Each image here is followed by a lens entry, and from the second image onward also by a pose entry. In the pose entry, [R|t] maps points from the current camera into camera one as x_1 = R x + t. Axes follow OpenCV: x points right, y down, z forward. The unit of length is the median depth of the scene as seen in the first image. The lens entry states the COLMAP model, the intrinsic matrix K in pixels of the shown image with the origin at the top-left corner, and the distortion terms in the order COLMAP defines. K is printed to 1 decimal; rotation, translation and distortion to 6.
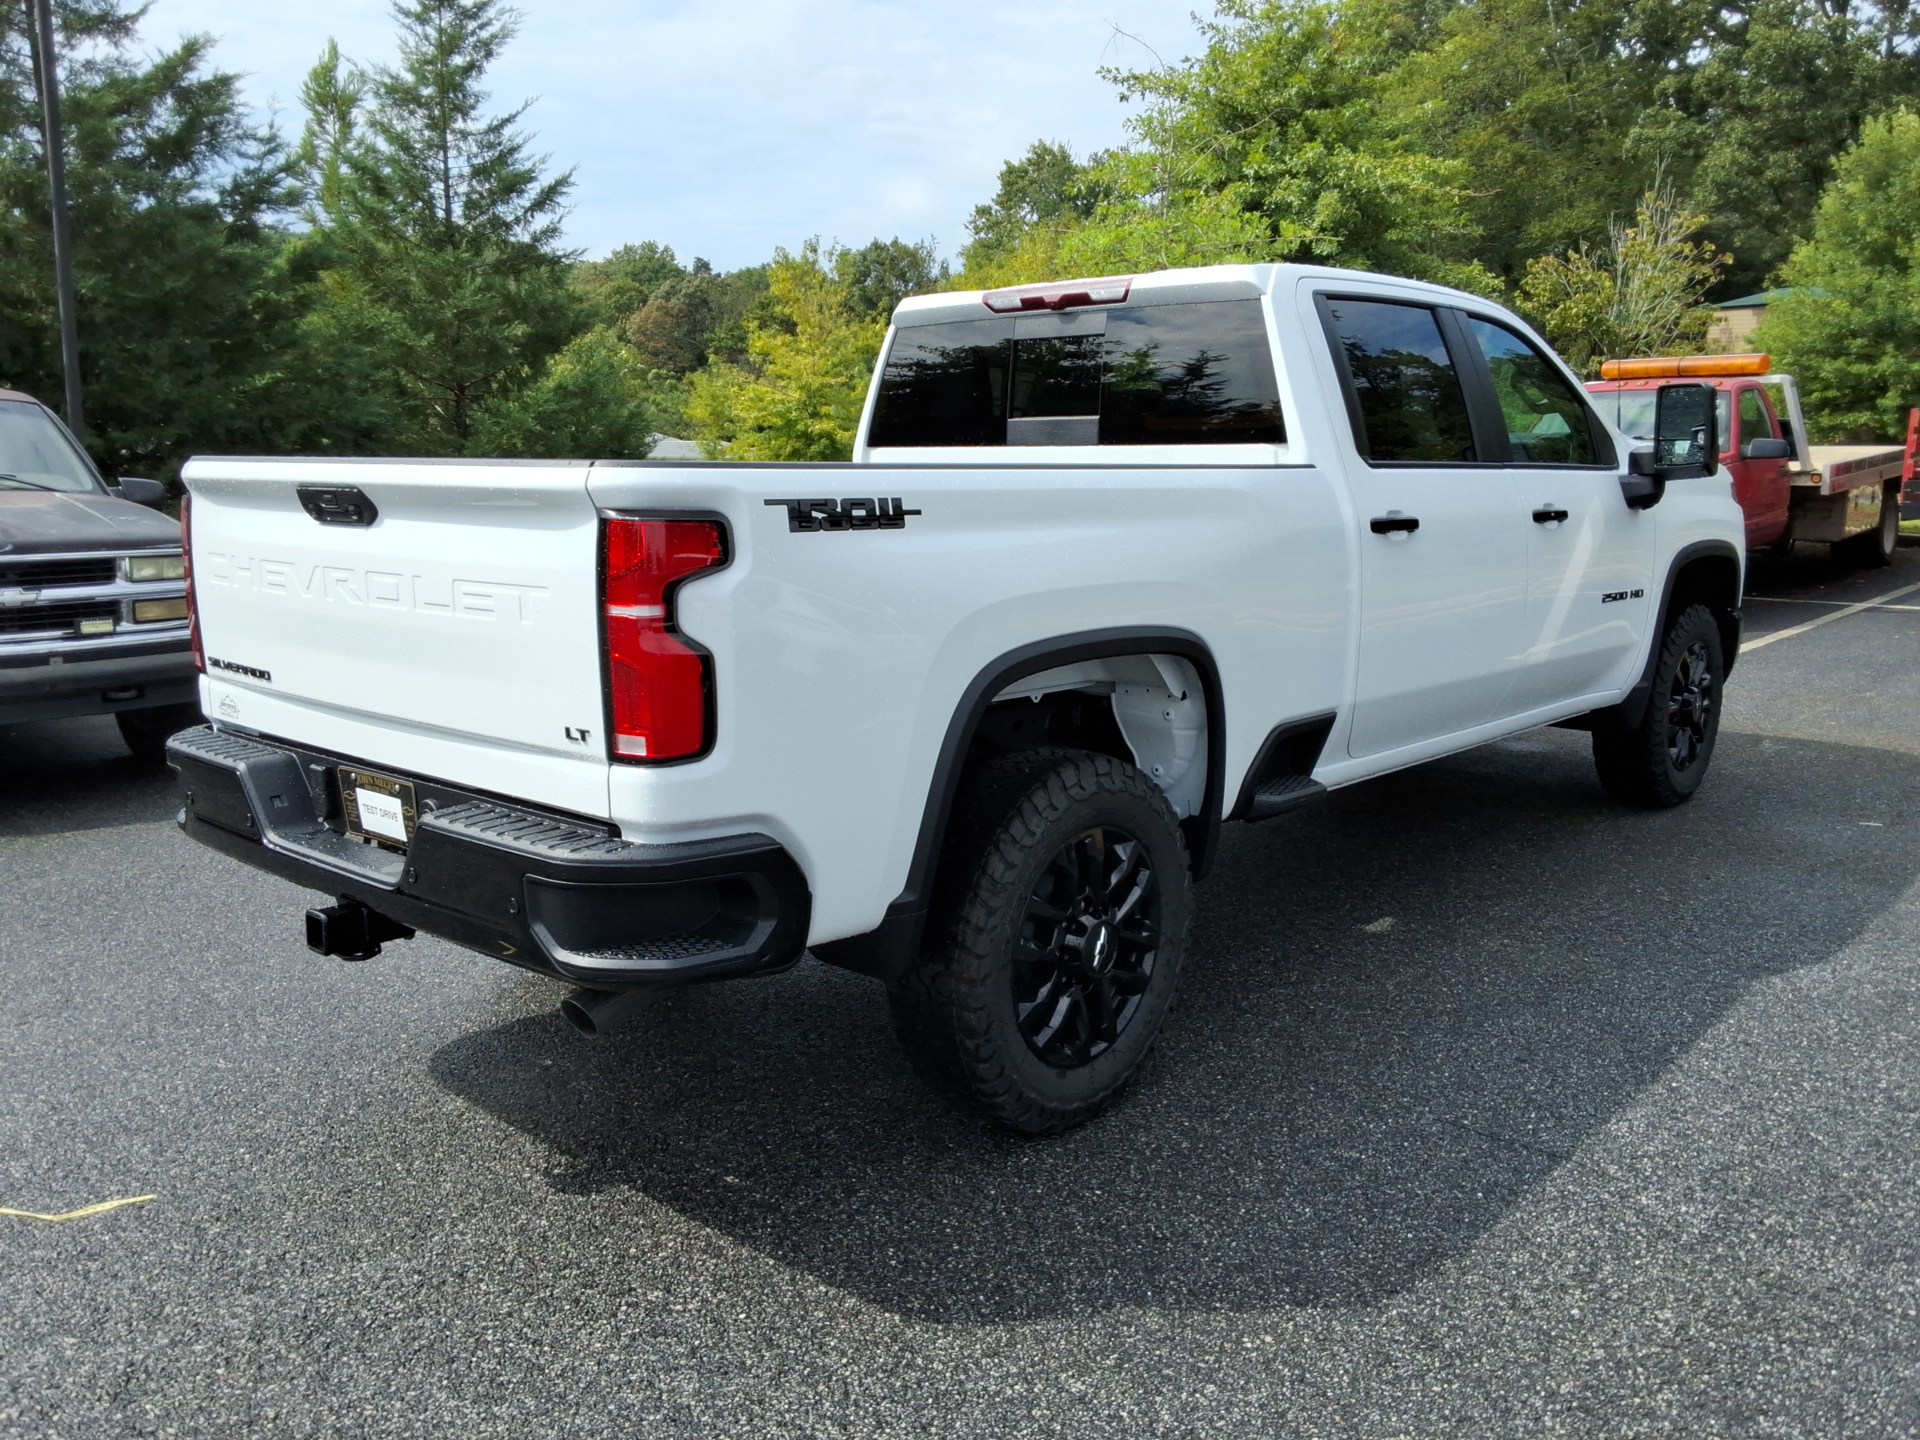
lens RADIAL K [[1544.3, 0, 969.9], [0, 1544.3, 700.4], [0, 0, 1]] dist [0.126119, -0.198504]
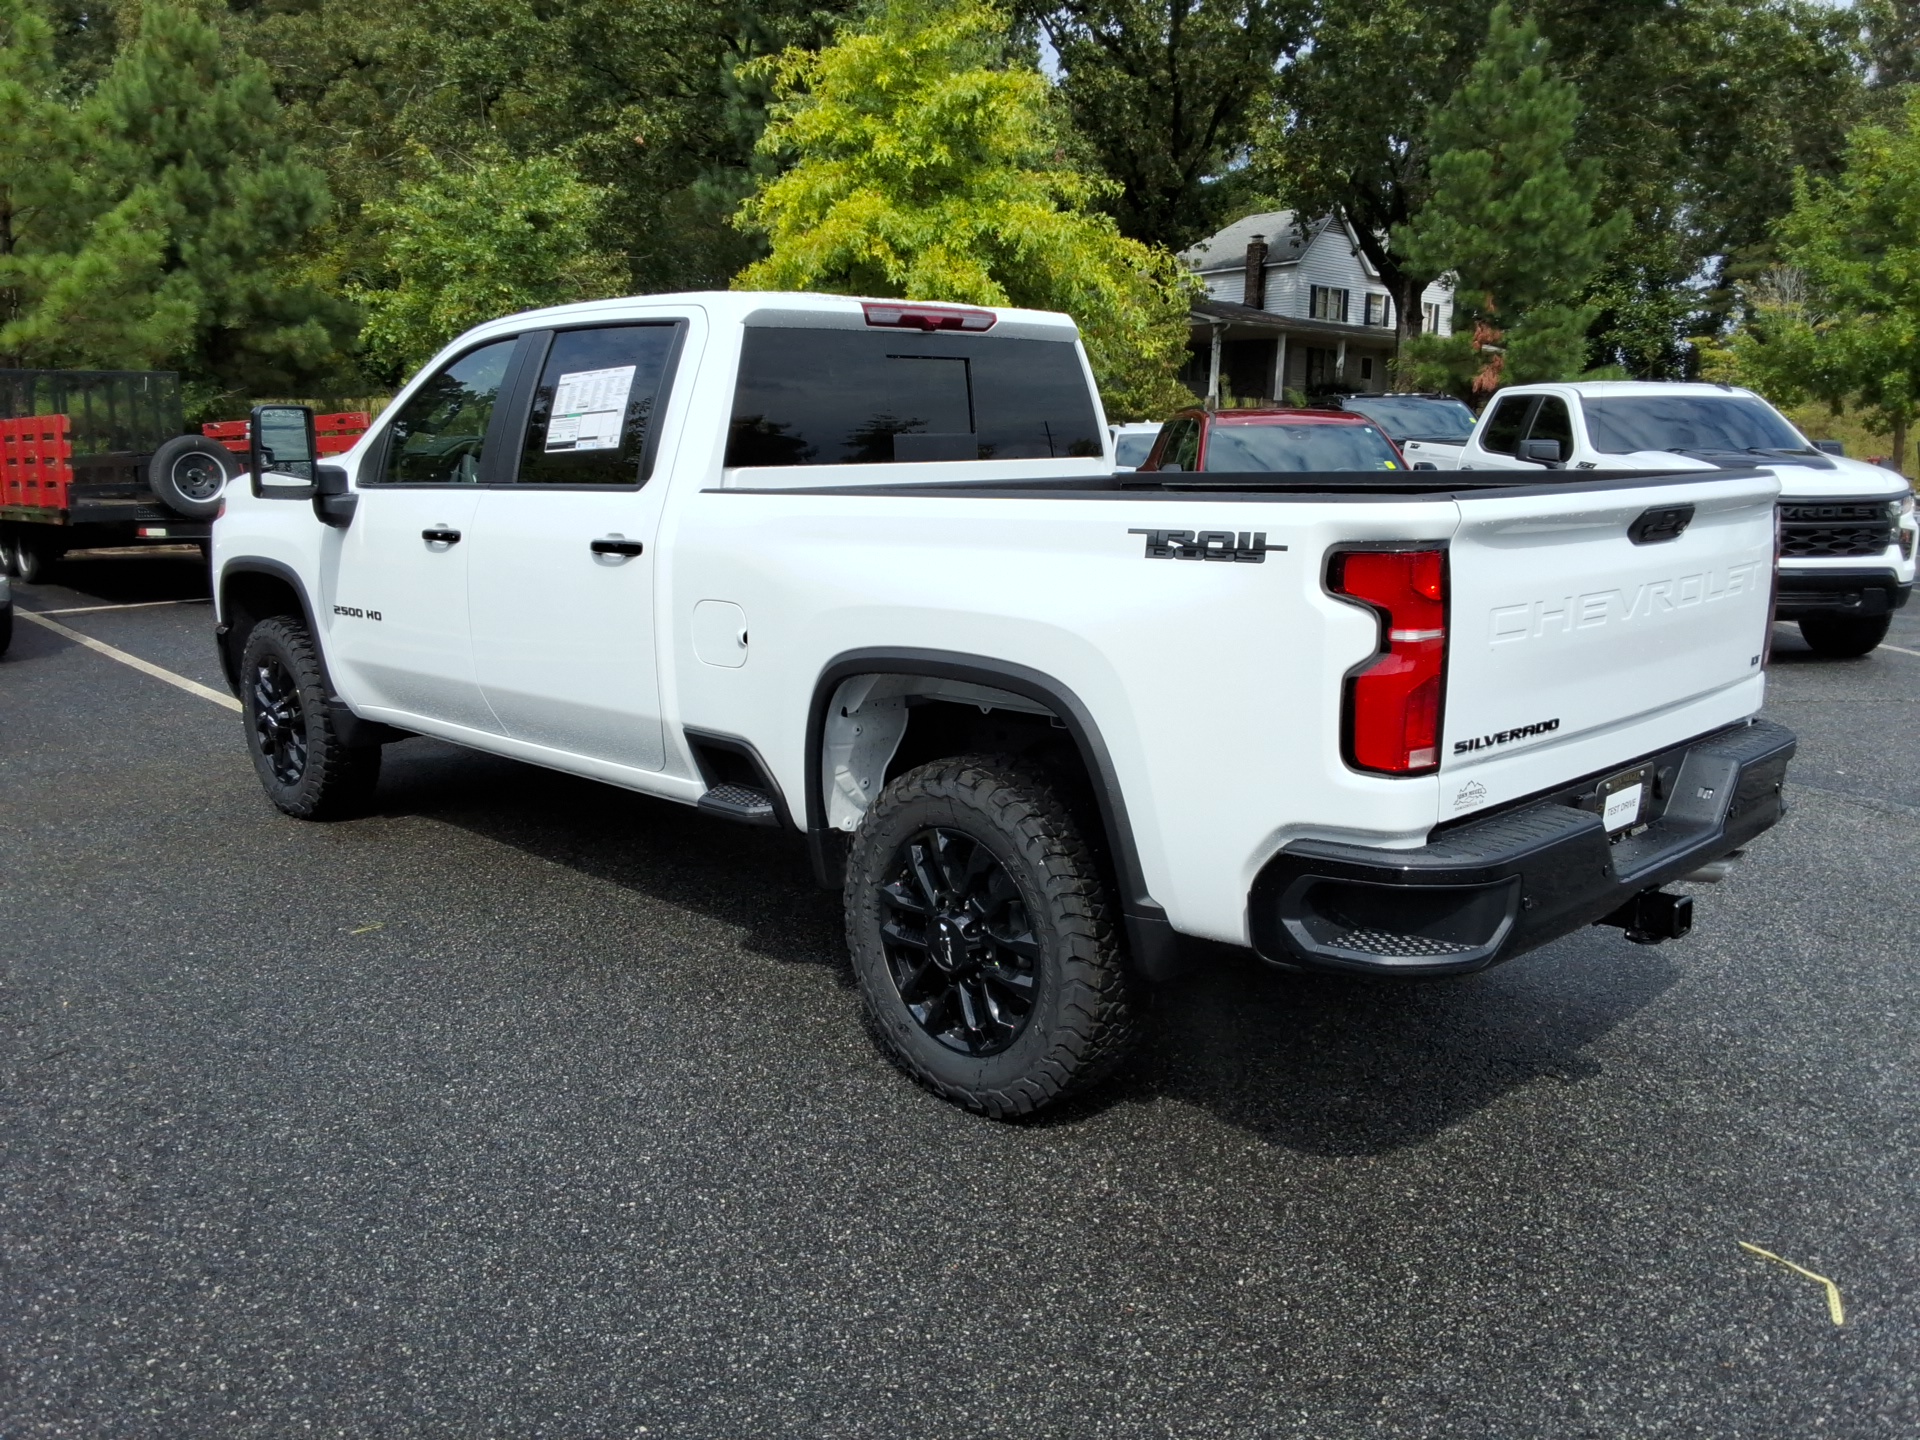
lens RADIAL K [[1544.3, 0, 984.3], [0, 1544.3, 706.2], [0, 0, 1]] dist [0.126119, -0.198504]
pose [[0.058074, -0.172541, 0.983289, -1.065698], [0.167955, 0.972601, 0.160746, -0.179046], [-0.984083, 0.155813, 0.085462, 0.974824]]
